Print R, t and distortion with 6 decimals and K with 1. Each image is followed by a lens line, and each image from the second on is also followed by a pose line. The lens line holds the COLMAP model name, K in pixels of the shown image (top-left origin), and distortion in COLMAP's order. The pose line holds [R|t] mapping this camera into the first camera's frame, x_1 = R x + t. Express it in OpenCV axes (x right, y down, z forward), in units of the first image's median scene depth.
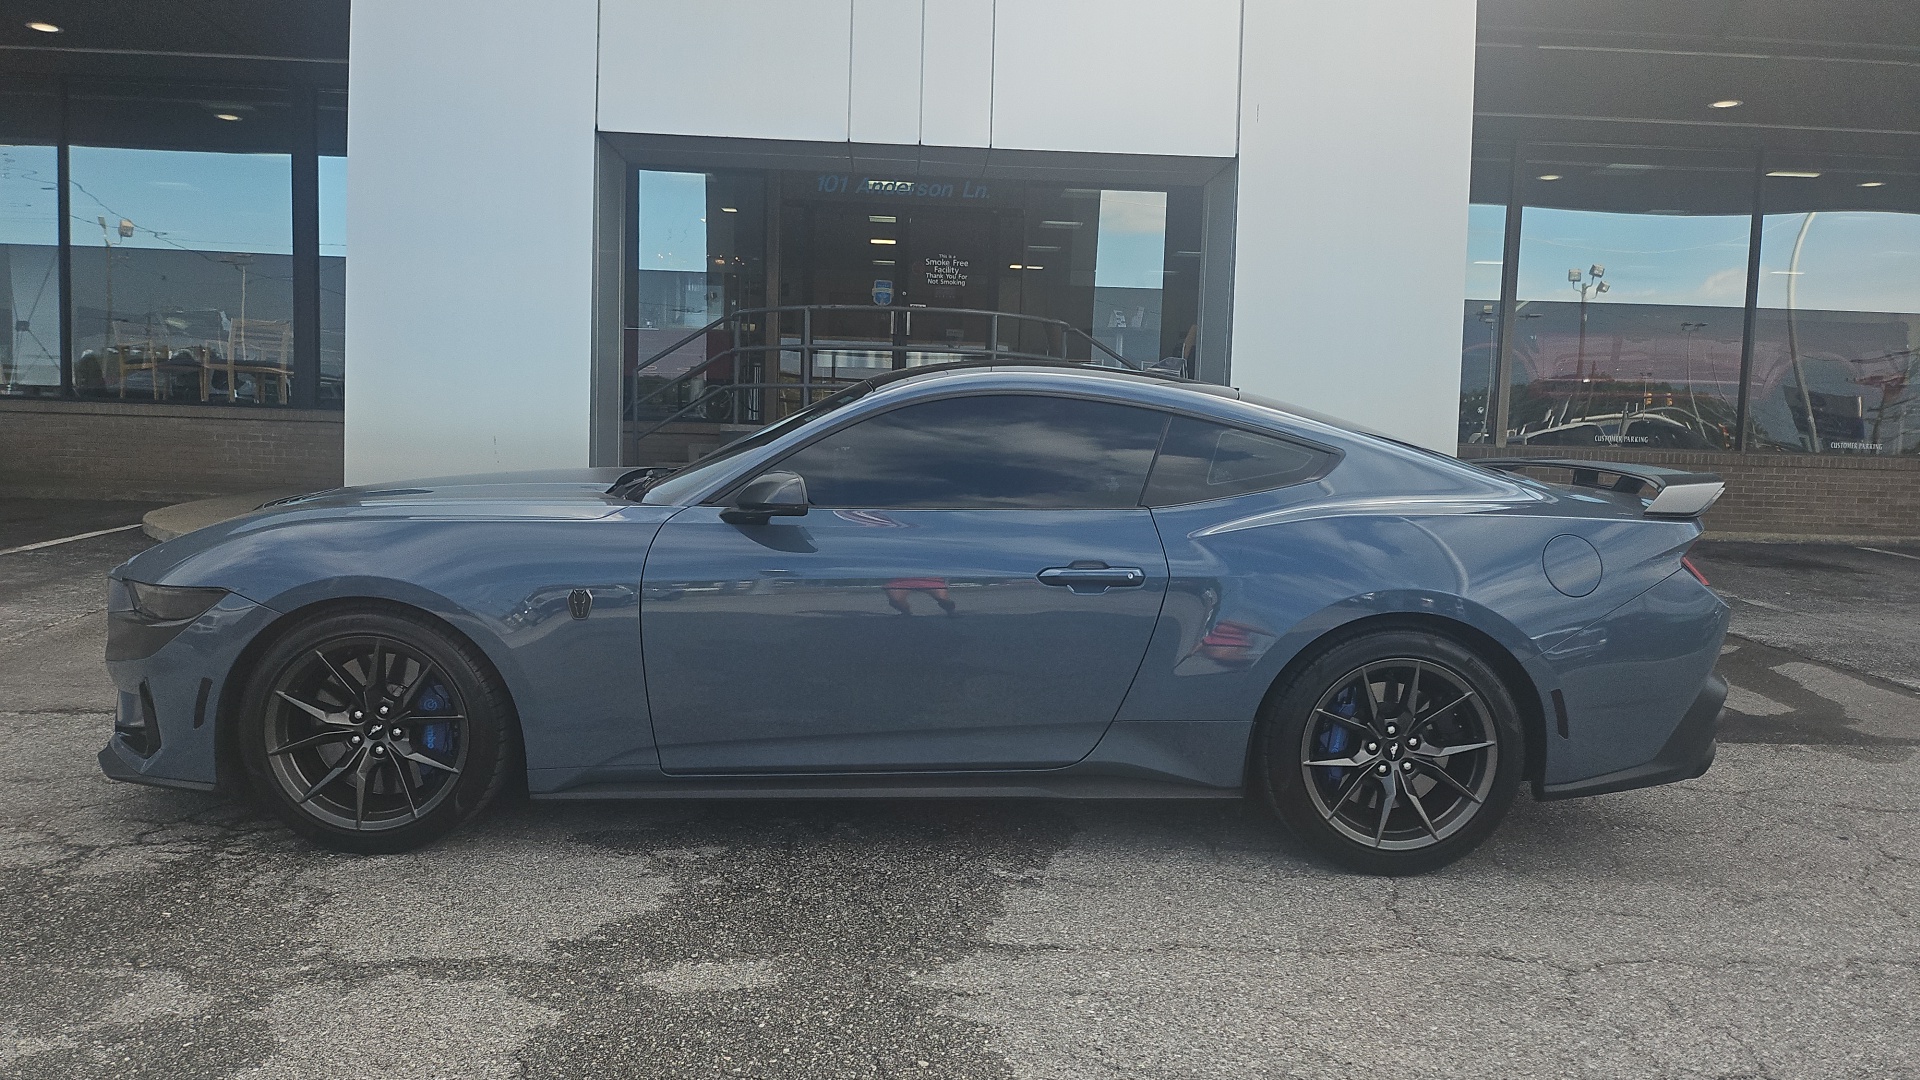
lens RADIAL K [[1361.7, 0, 947.3], [0, 1361.7, 525.8], [0, 0, 1]] dist [0.067068, -0.073351]
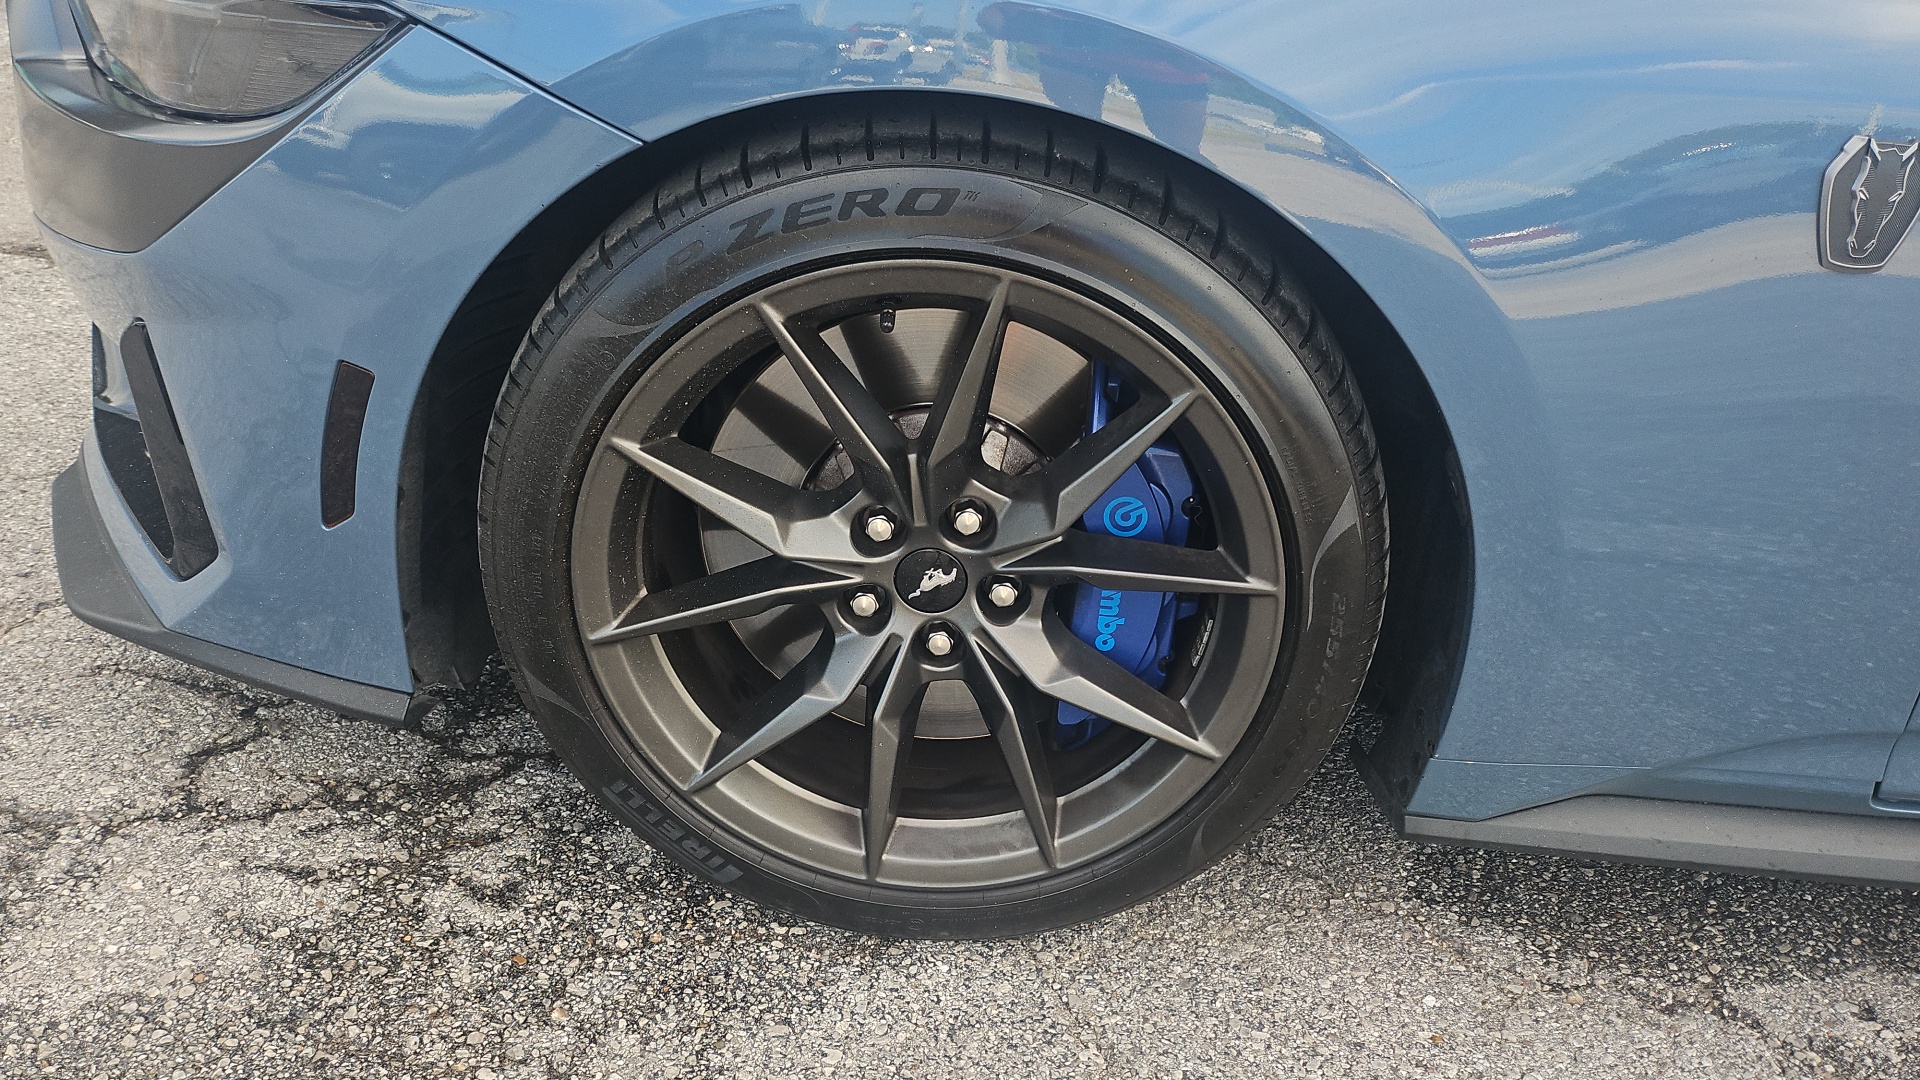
lens RADIAL K [[1361.7, 0, 957.7], [0, 1361.7, 549.7], [0, 0, 1]] dist [0.067068, -0.073351]
pose [[0.994977, 0.094931, -0.031777, -0.403023], [-0.076991, 0.928522, 0.363207, 0.037416], [0.063986, -0.358936, 0.931166, 0.736731]]
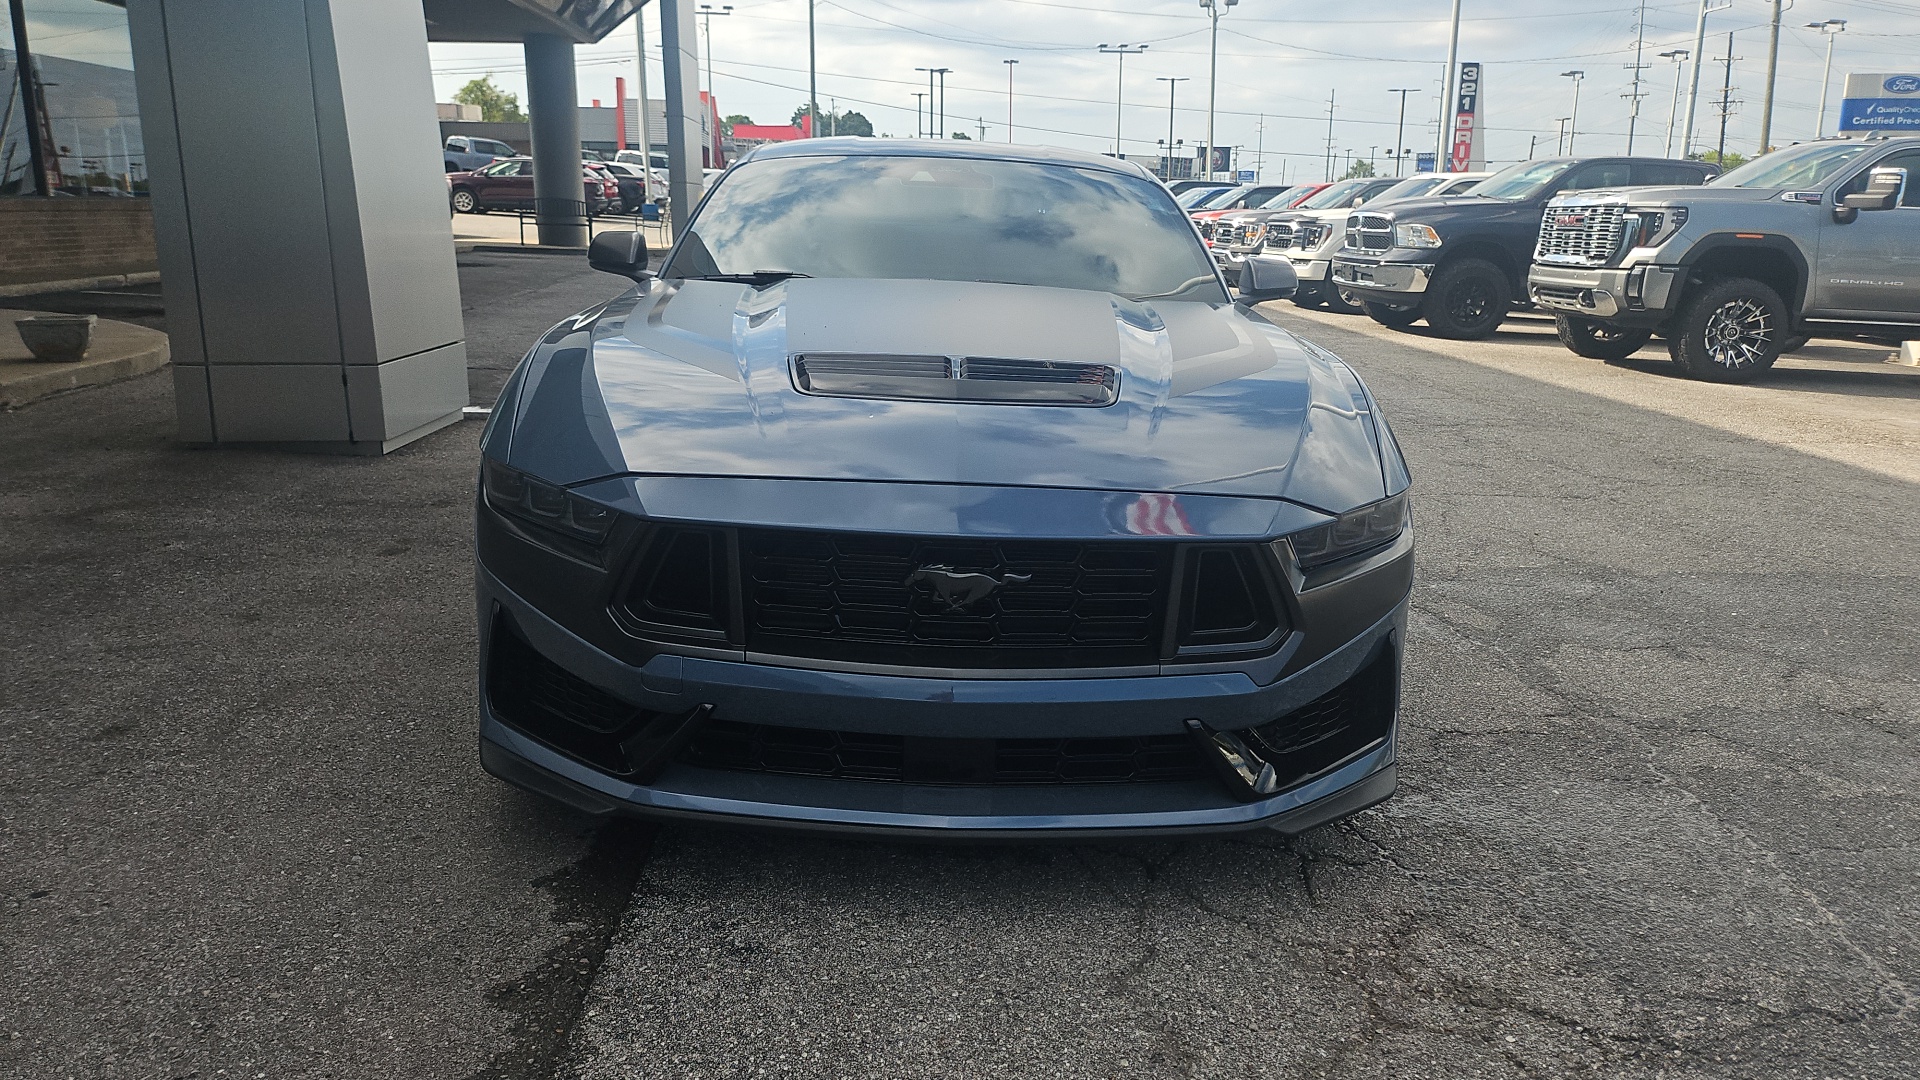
lens RADIAL K [[1361.7, 0, 974.9], [0, 1361.7, 534.6], [0, 0, 1]] dist [0.067068, -0.073351]
pose [[-0.004430, -0.262951, 0.964799, -1.237939], [0.067551, 0.962526, 0.262642, -0.130664], [-0.997706, 0.066337, 0.013499, 1.205130]]
